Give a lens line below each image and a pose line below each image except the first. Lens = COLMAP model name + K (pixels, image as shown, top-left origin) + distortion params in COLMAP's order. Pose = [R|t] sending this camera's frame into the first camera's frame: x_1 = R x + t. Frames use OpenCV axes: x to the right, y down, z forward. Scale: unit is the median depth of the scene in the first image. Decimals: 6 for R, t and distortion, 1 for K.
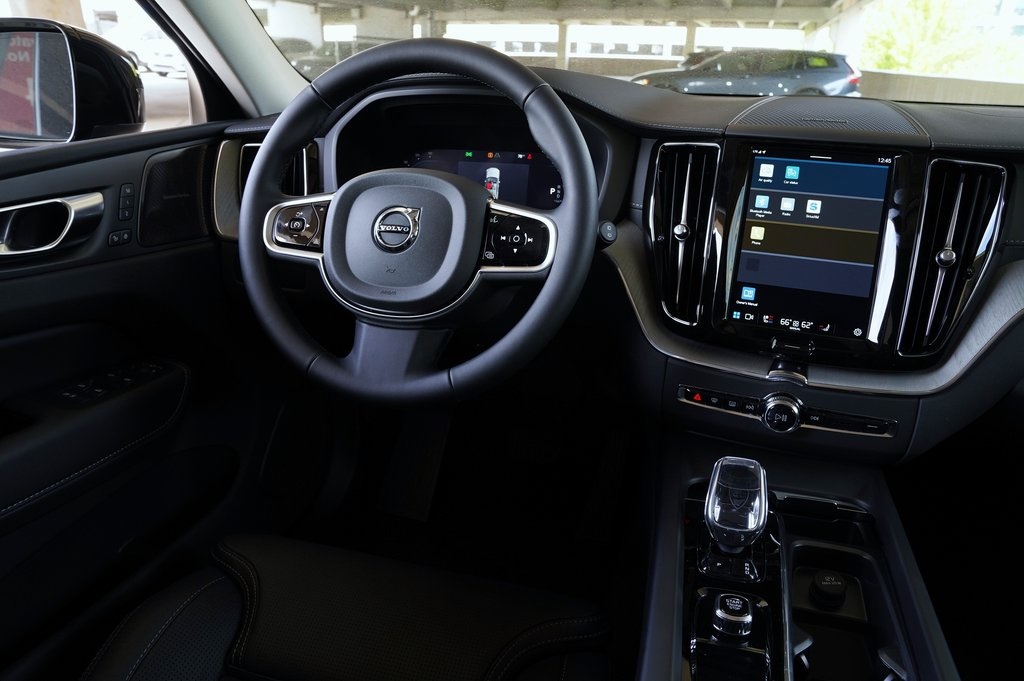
lens RADIAL K [[722.1, 0, 512.0], [0, 722.1, 340.5], [0, 0, 1]] dist [-0.131929, 0.105623]
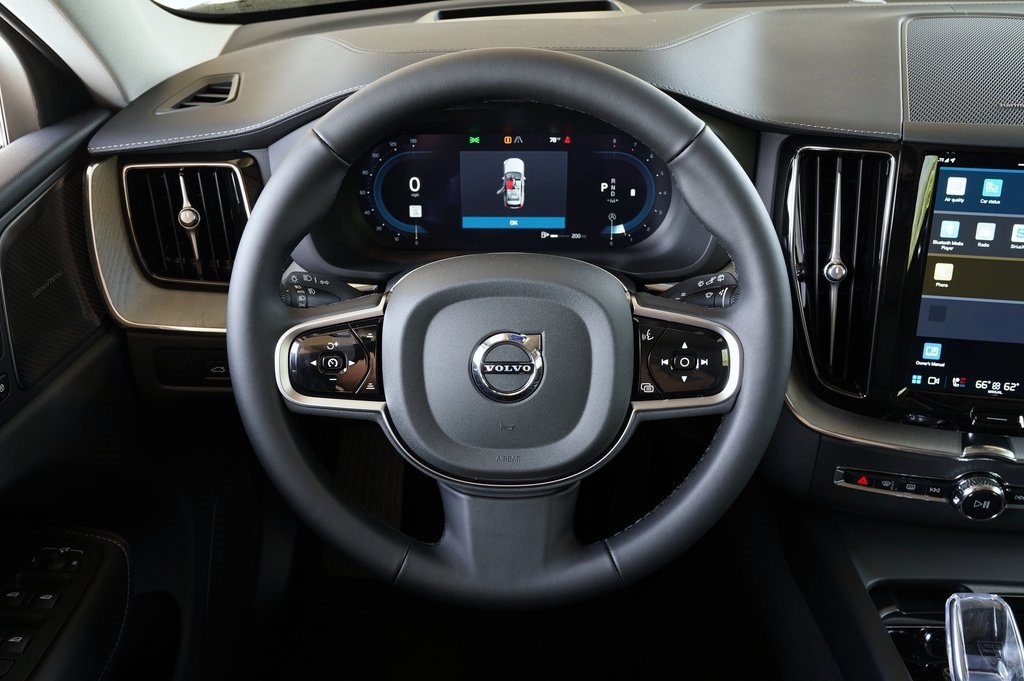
lens RADIAL K [[929.5, 0, 512.0], [0, 929.5, 340.5], [0, 0, 1]] dist [-0.020666, 0.091068]
pose [[0.966684, -0.149827, 0.207541, -0.311935], [0.106061, 0.972371, 0.207958, -0.335084], [-0.232964, -0.179018, 0.955866, 0.154475]]
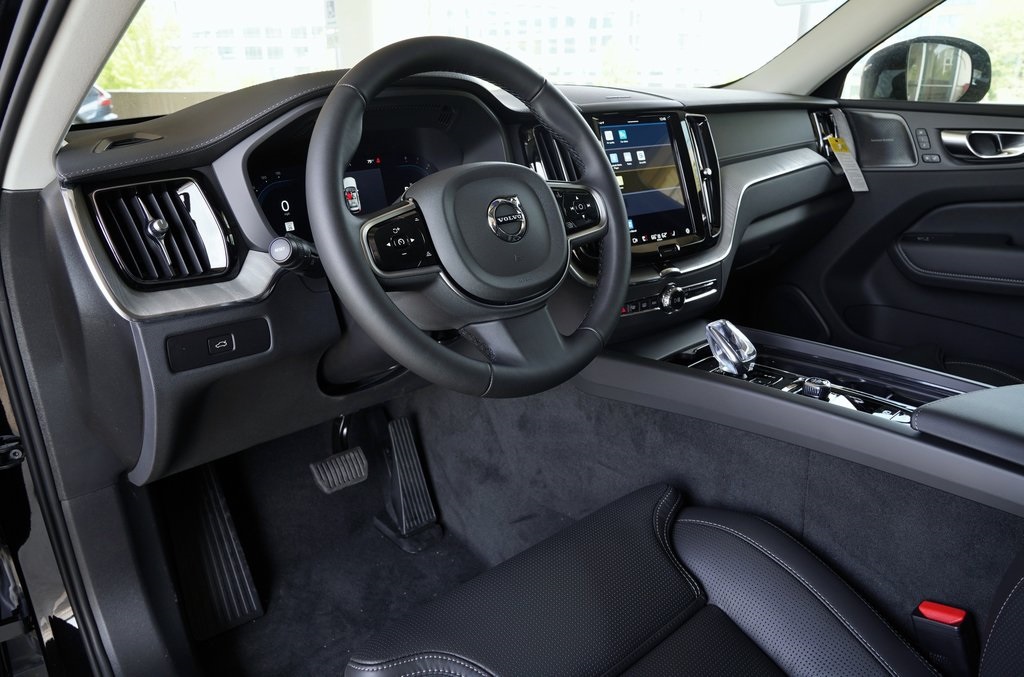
lens RADIAL K [[722.1, 0, 512.0], [0, 722.1, 338.5], [0, 0, 1]] dist [-0.131929, 0.105623]
pose [[0.554530, -0.310828, 0.771935, -0.931338], [0.332889, 0.933026, 0.136558, -0.125435], [-0.762681, 0.181243, 0.620862, 0.358653]]
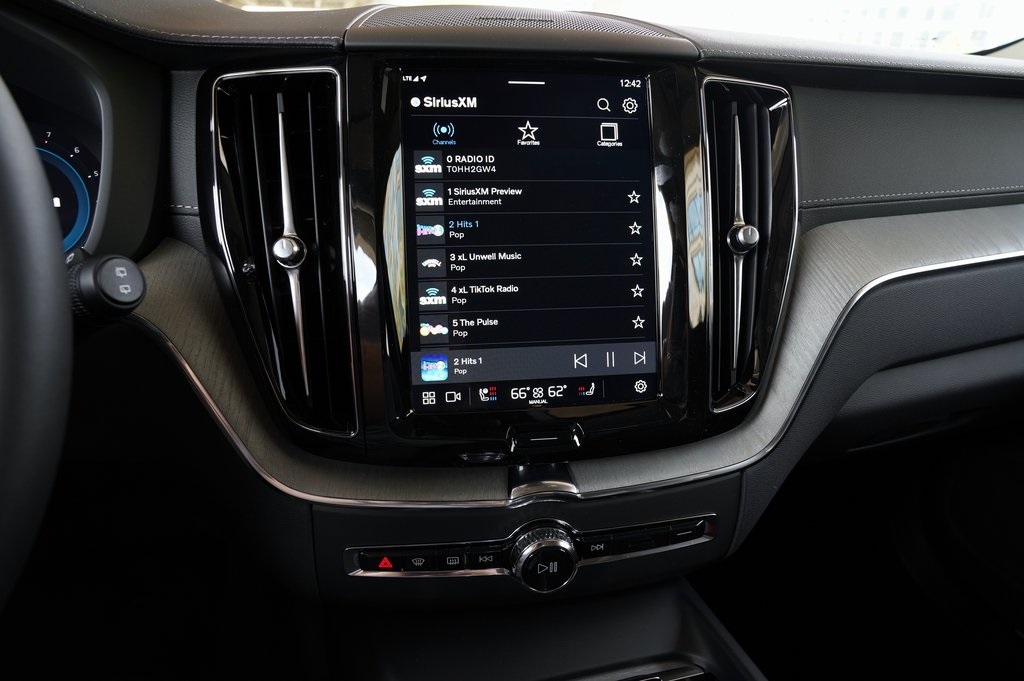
lens RADIAL K [[710.5, 0, 512.0], [0, 710.5, 340.5], [0, 0, 1]] dist [-0.127301, 0.088363]
pose [[0.836186, -0.194750, 0.512703, 0.111610], [0.181114, 0.980440, 0.077035, -0.106447], [-0.517677, 0.028442, 0.855103, 0.536077]]
